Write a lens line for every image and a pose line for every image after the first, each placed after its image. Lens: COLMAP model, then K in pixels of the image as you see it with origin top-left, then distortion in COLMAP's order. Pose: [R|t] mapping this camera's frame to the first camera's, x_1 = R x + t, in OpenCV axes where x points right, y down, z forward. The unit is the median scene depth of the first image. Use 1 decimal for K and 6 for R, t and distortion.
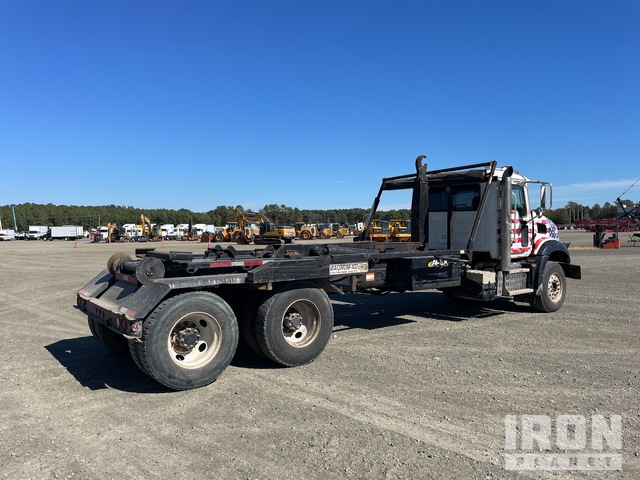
lens RADIAL K [[490.3, 0, 320.0], [0, 490.3, 240.0], [0, 0, 1]] dist [0.014201, -0.002448]
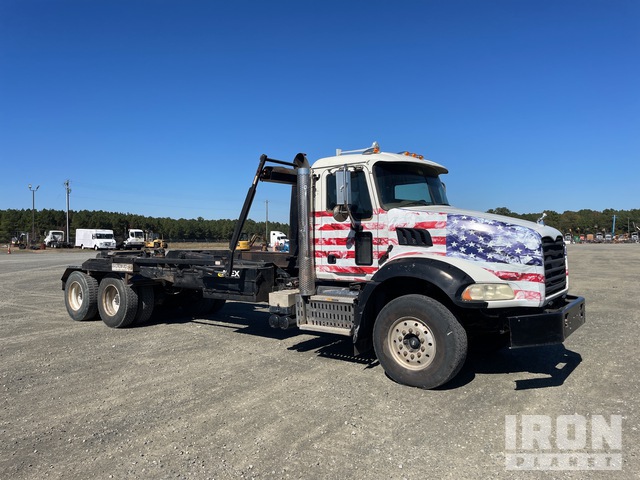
lens RADIAL K [[490.3, 0, 320.0], [0, 490.3, 240.0], [0, 0, 1]] dist [0.014201, -0.002448]
pose [[0.284758, 0.017745, -0.958435, 1.191147], [-0.008305, 0.999837, 0.016044, -0.035055], [0.958563, 0.003391, 0.284859, 0.888991]]
